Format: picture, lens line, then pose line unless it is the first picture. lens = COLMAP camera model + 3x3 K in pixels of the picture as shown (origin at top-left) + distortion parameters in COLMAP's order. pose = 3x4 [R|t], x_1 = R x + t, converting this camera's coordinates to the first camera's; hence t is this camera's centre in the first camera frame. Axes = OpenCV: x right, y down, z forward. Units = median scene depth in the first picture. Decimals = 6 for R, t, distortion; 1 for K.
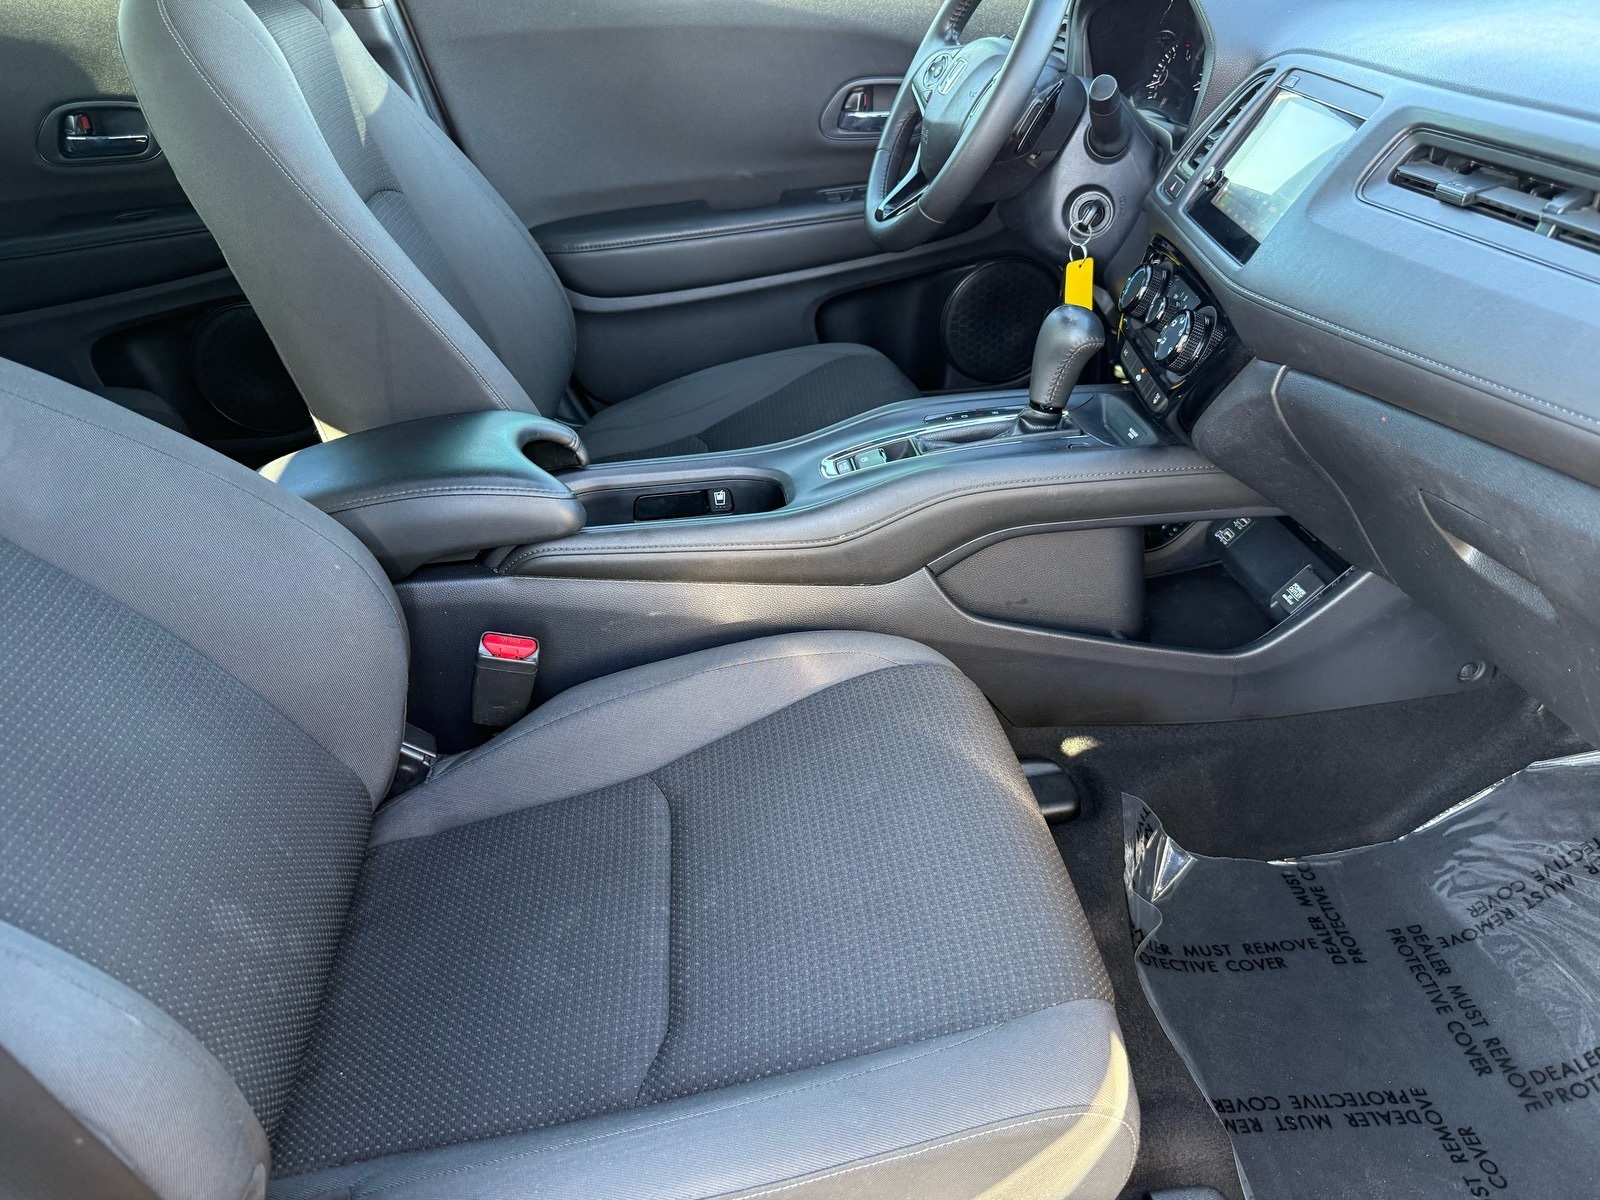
lens RADIAL K [[1162.9, 0, 796.2], [0, 1162.9, 598.8], [0, 0, 1]] dist [0.060364, -0.083561]
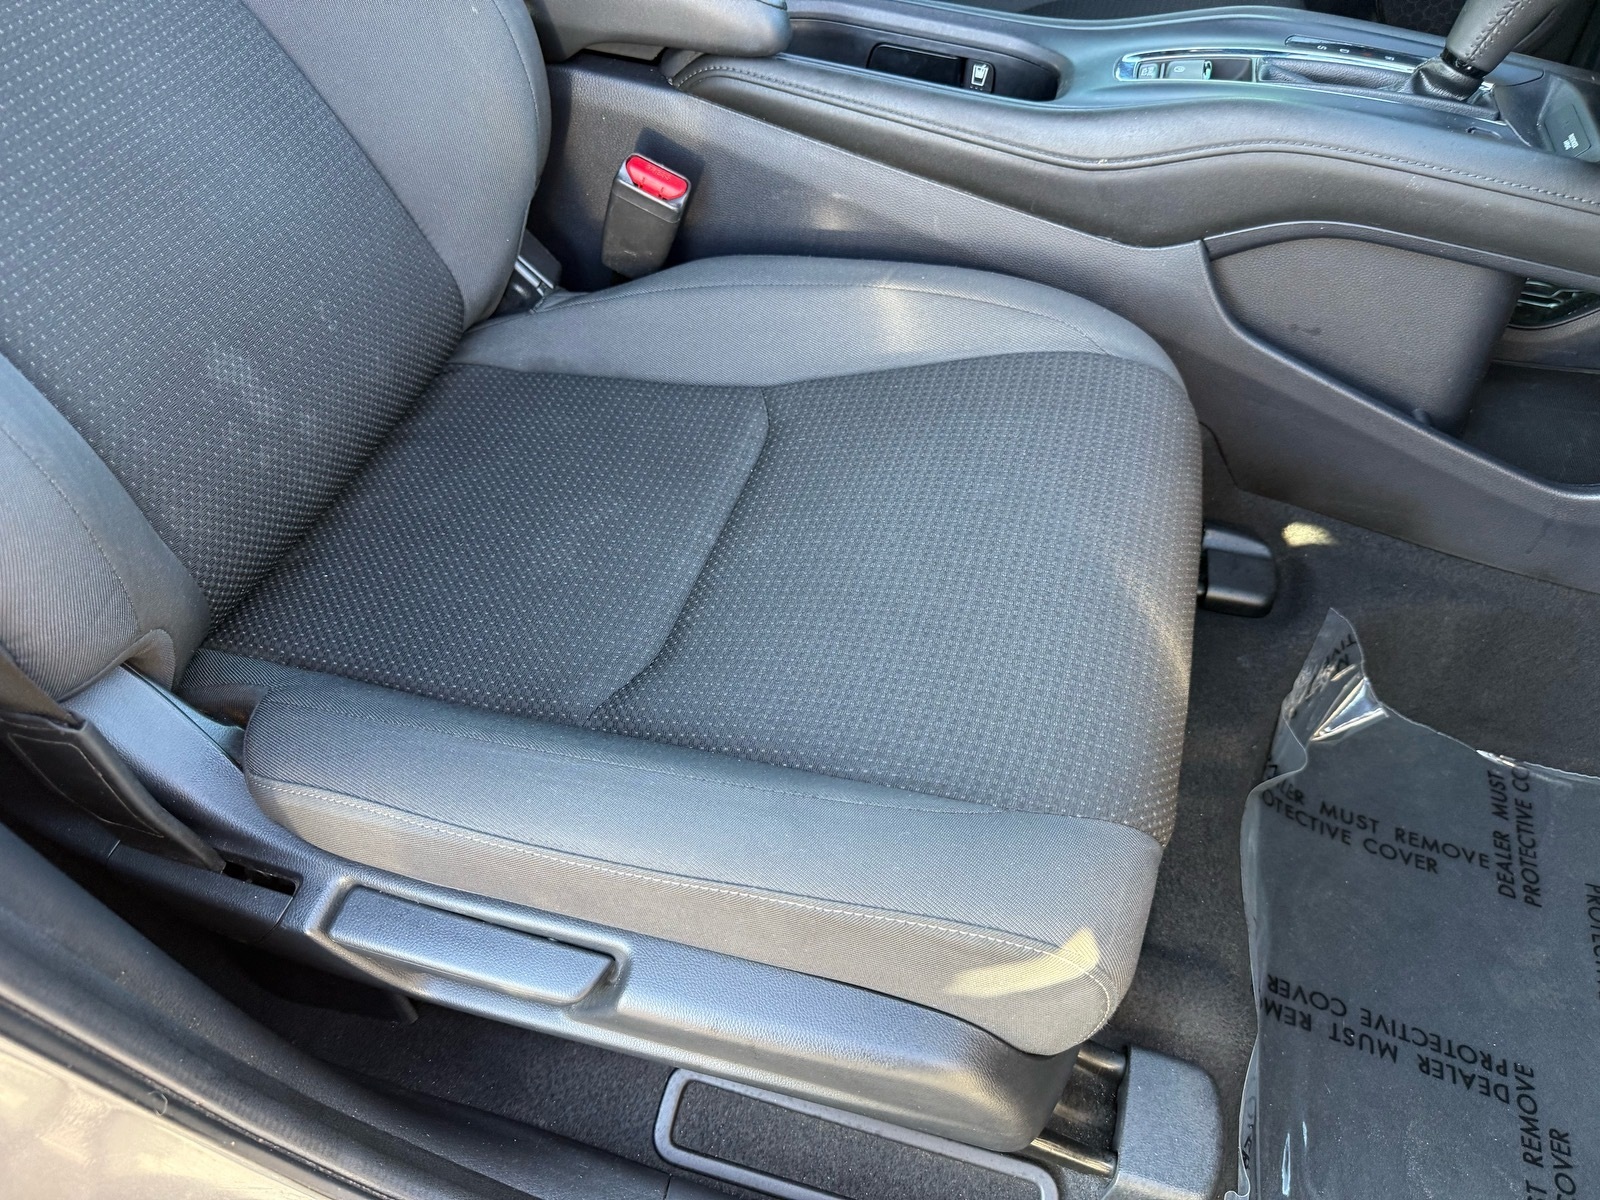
lens RADIAL K [[1162.9, 0, 797.8], [0, 1162.9, 612.1], [0, 0, 1]] dist [0.060364, -0.083561]
pose [[0.920265, 0.354589, -0.165467, 0.087166], [-0.290916, 0.902807, 0.316715, 0.025137], [0.261689, -0.243325, 0.933976, 0.182551]]
